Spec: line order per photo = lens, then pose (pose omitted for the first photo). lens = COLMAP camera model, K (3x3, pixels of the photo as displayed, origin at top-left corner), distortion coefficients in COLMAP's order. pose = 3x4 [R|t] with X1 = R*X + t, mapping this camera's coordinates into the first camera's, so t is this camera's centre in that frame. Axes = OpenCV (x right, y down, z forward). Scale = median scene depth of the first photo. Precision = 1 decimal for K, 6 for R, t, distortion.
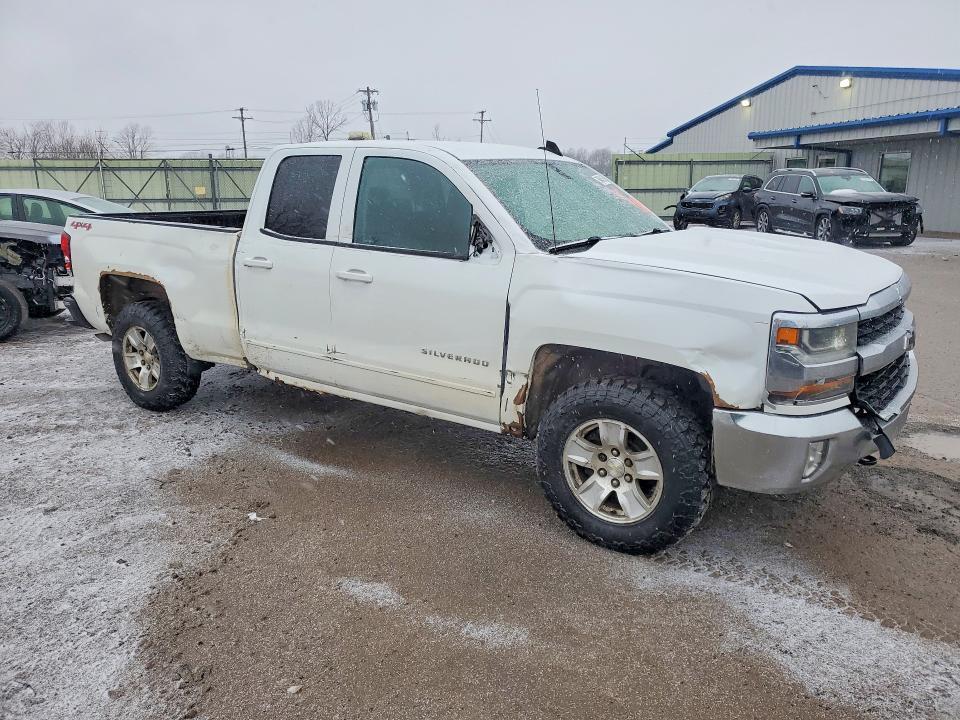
lens RADIAL K [[747.8, 0, 483.7], [0, 747.8, 360.6], [0, 0, 1]] dist [0.028367, -0.004383]
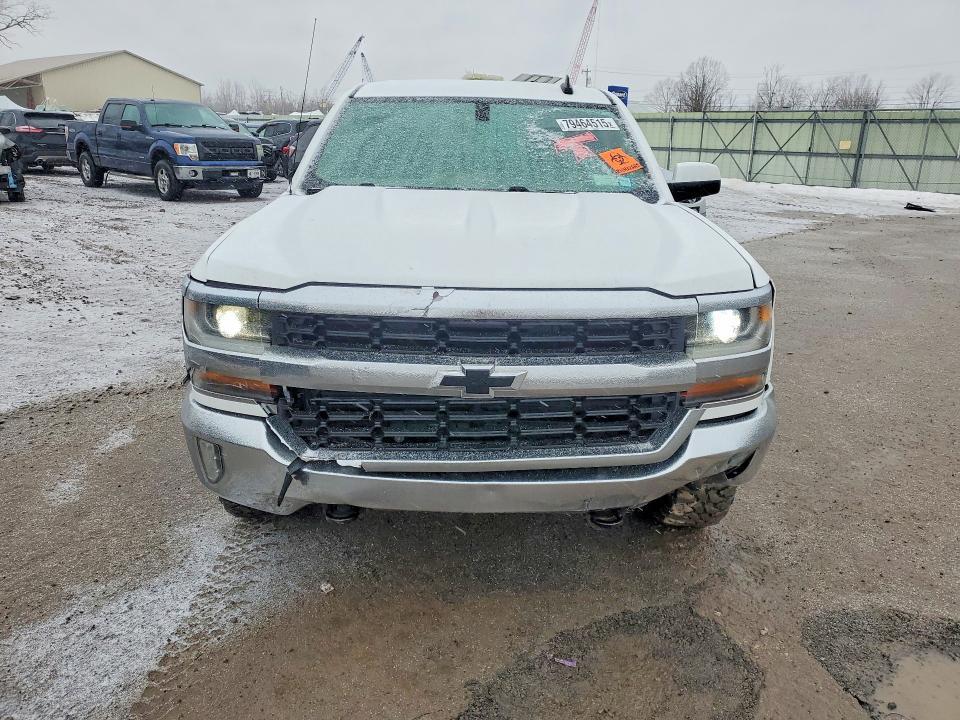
lens RADIAL K [[747.8, 0, 479.4], [0, 747.8, 357.8], [0, 0, 1]] dist [0.028367, -0.004383]
pose [[0.574653, 0.257872, -0.776709, 0.161226], [-0.217159, 0.963086, 0.159084, -0.022748], [0.789060, 0.077251, 0.609439, 0.096169]]
